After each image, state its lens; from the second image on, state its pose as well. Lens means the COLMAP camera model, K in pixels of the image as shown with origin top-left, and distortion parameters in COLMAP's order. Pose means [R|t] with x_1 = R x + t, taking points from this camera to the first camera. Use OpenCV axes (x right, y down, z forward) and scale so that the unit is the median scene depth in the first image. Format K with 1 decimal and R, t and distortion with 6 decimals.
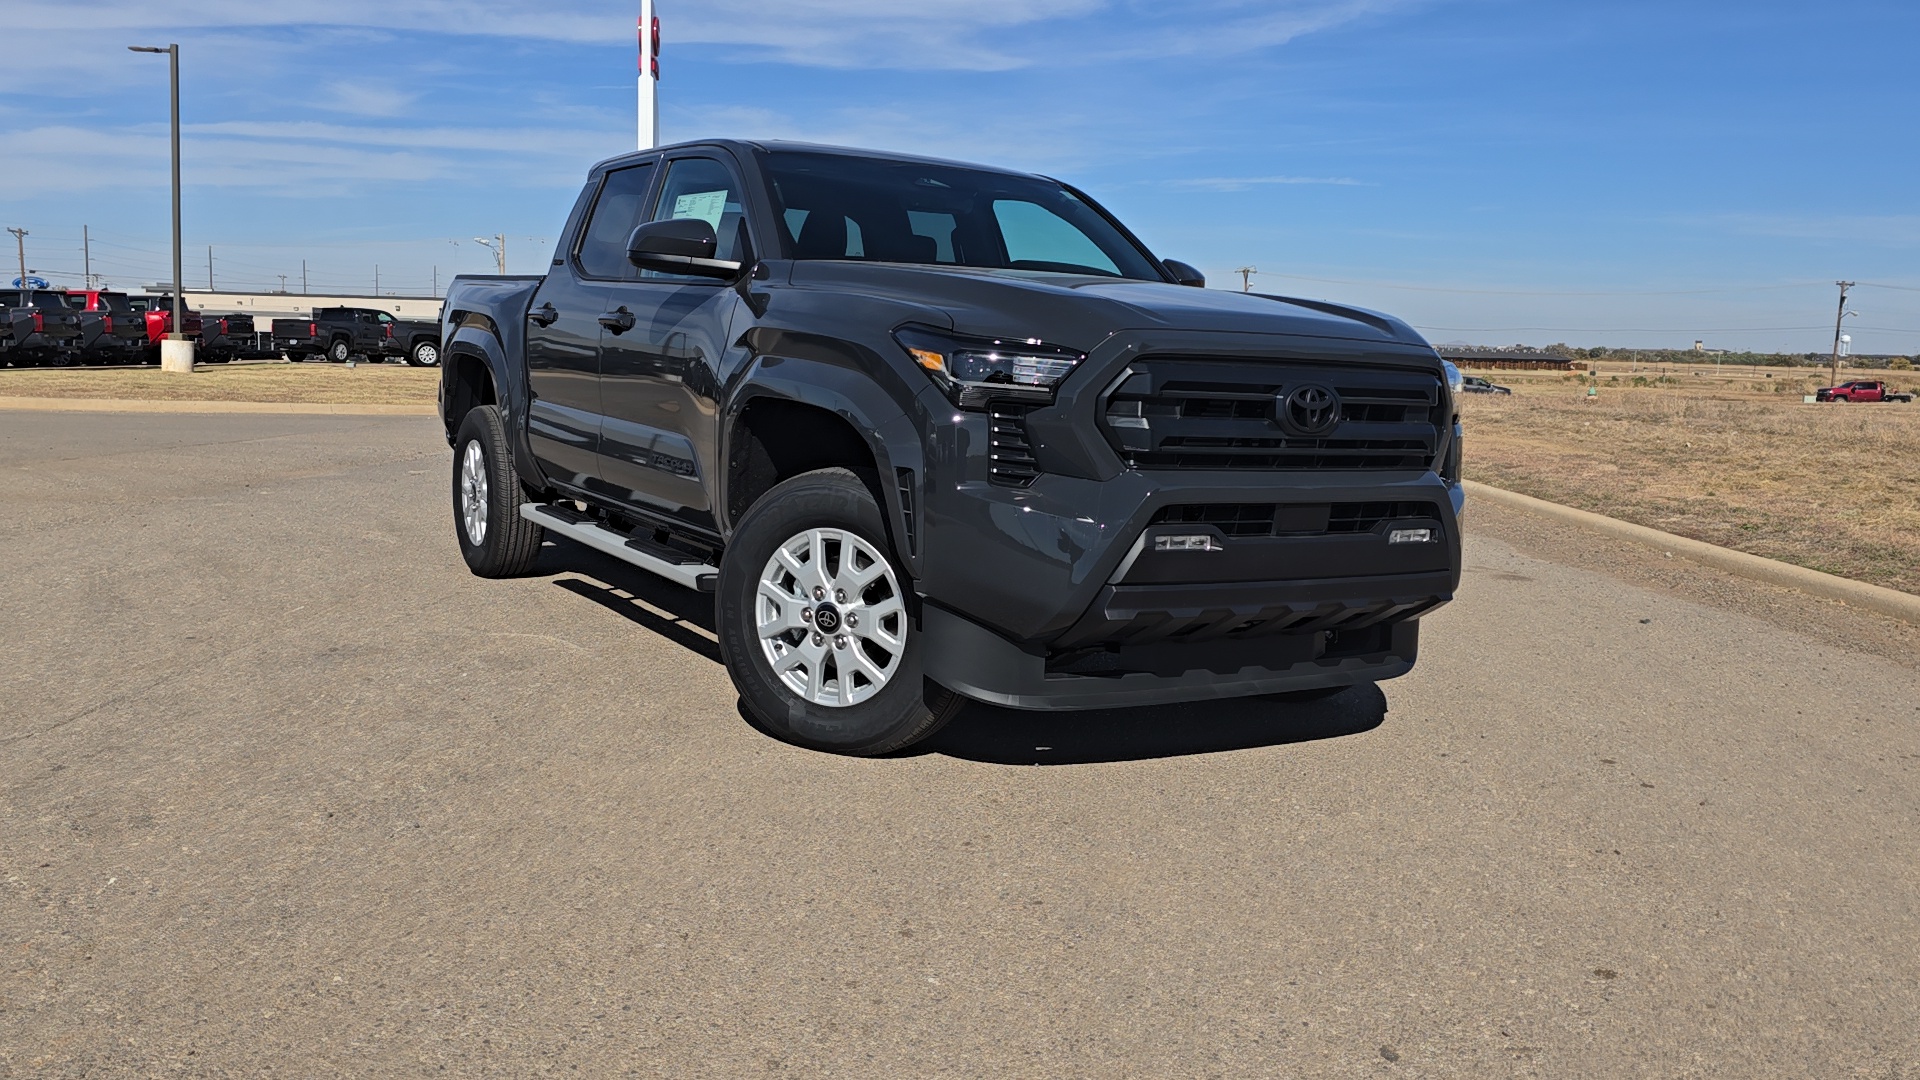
lens RADIAL K [[1609.7, 0, 981.1], [0, 1609.7, 535.1], [0, 0, 1]] dist [-0.006734, 0.011630]
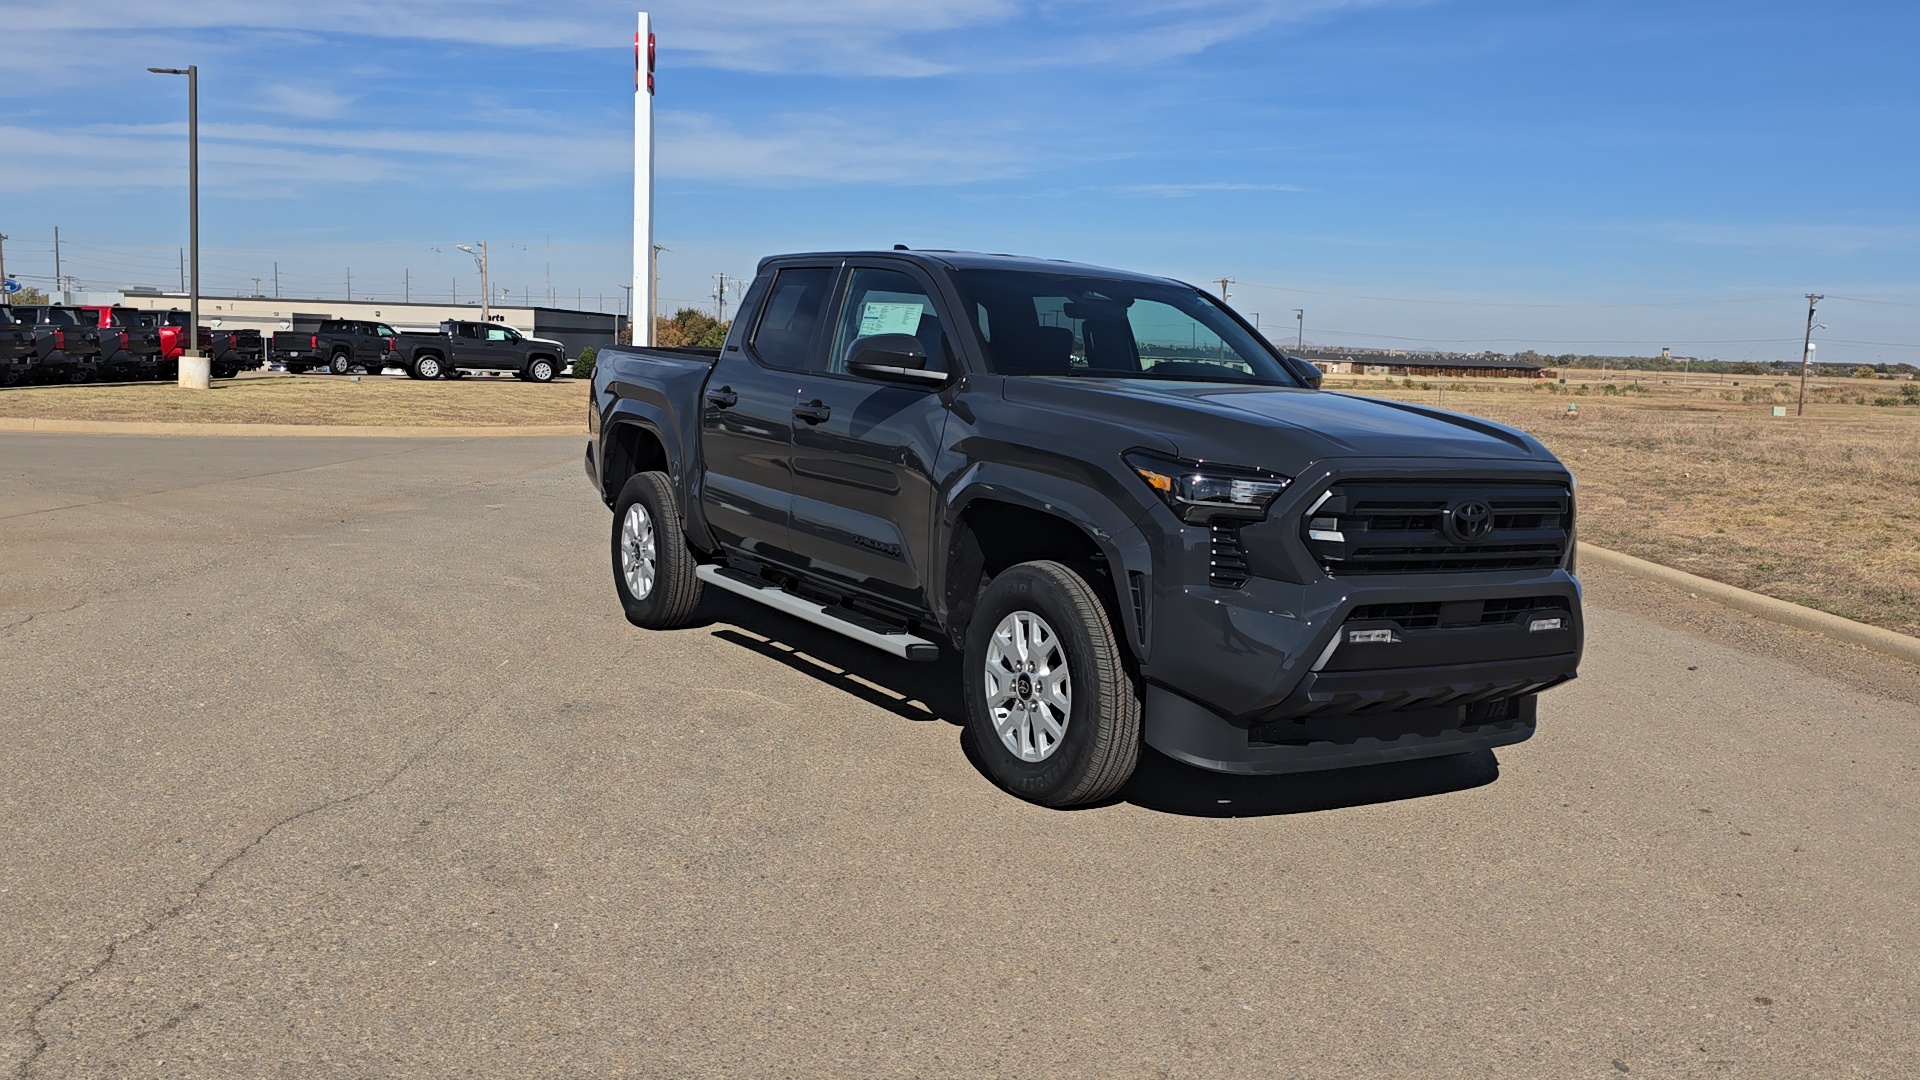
lens RADIAL K [[1606.6, 0, 963.6], [0, 1606.6, 549.6], [0, 0, 1]] dist [0.000732, -0.001478]
pose [[0.999942, 0.001589, 0.010649, -0.110814], [-0.001677, 0.999964, 0.008281, -0.039713], [-0.010635, -0.008298, 0.999909, -0.110822]]
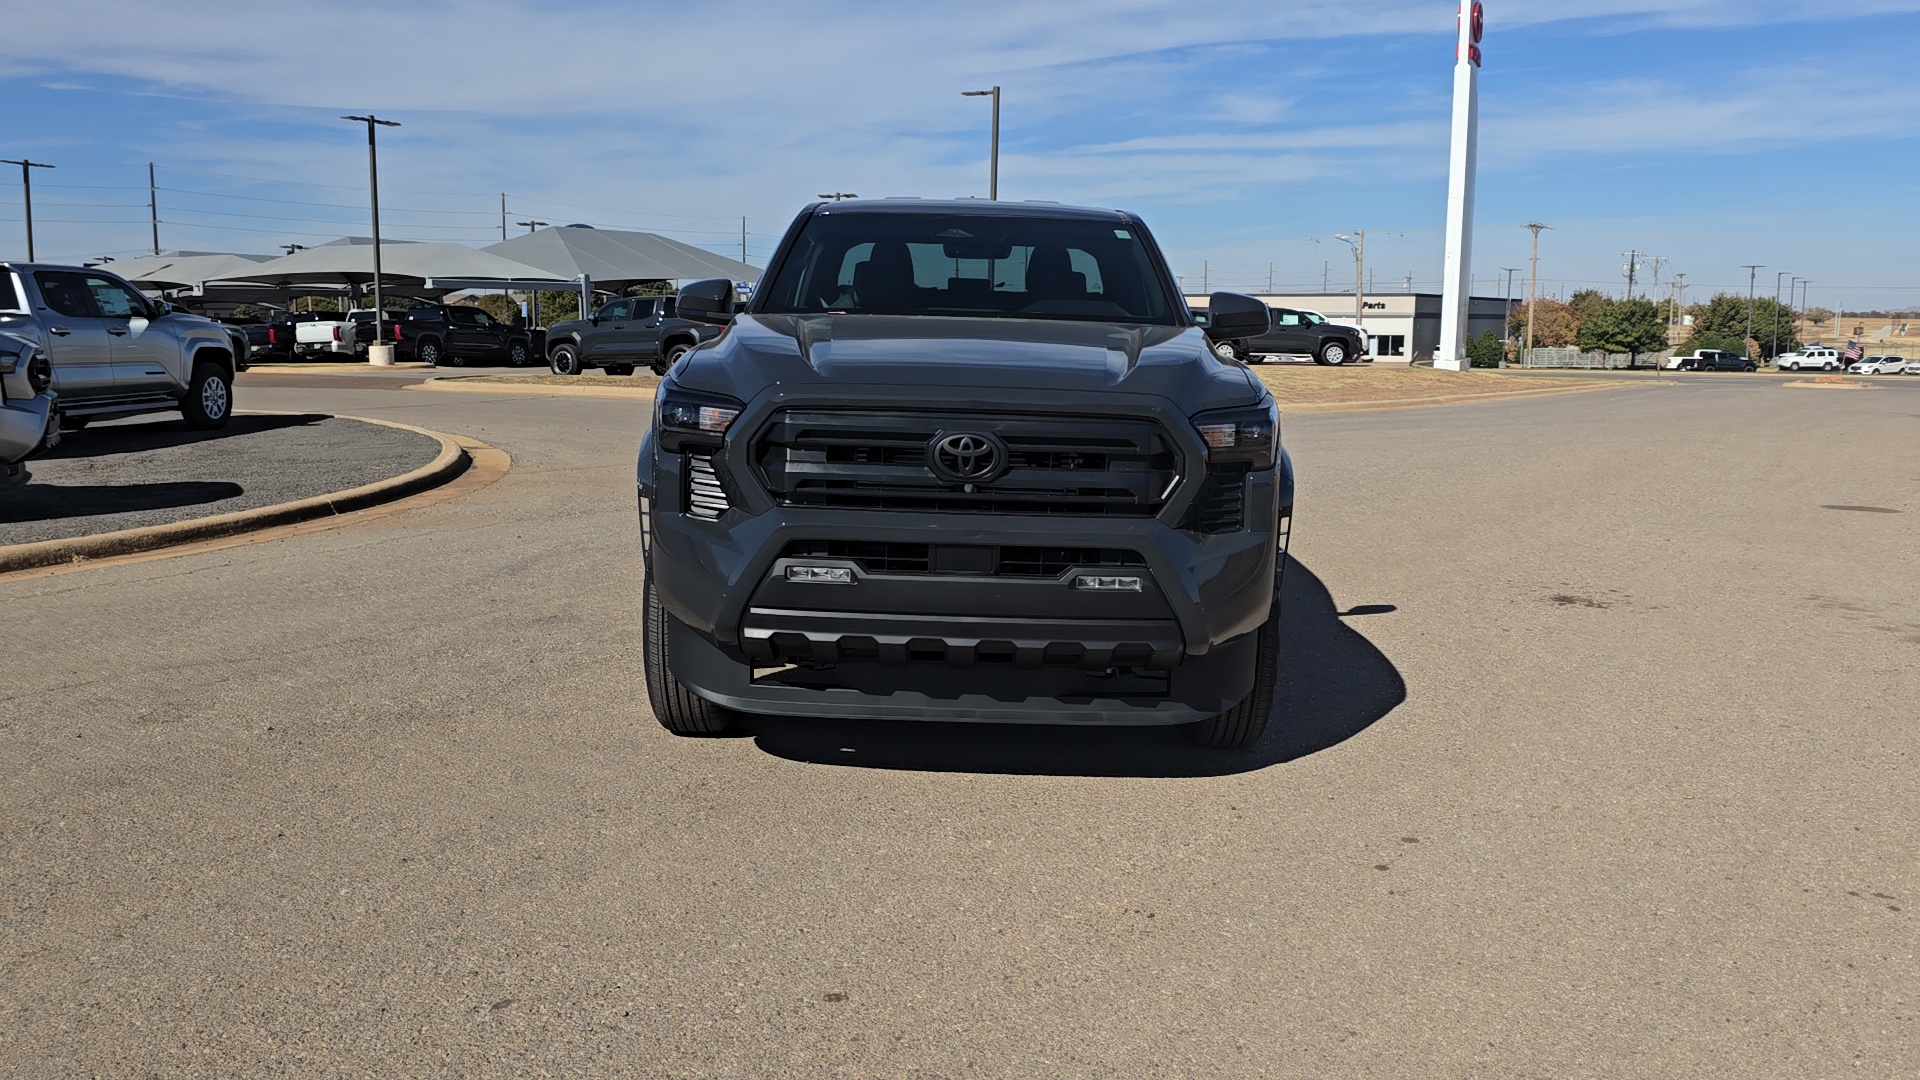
lens RADIAL K [[1606.6, 0, 963.6], [0, 1606.6, 549.6], [0, 0, 1]] dist [0.000732, -0.001478]
pose [[0.846111, 0.053057, -0.530359, 0.461002], [-0.045063, 0.998591, 0.028006, -0.028028], [0.531098, 0.000203, 0.847310, 0.061612]]
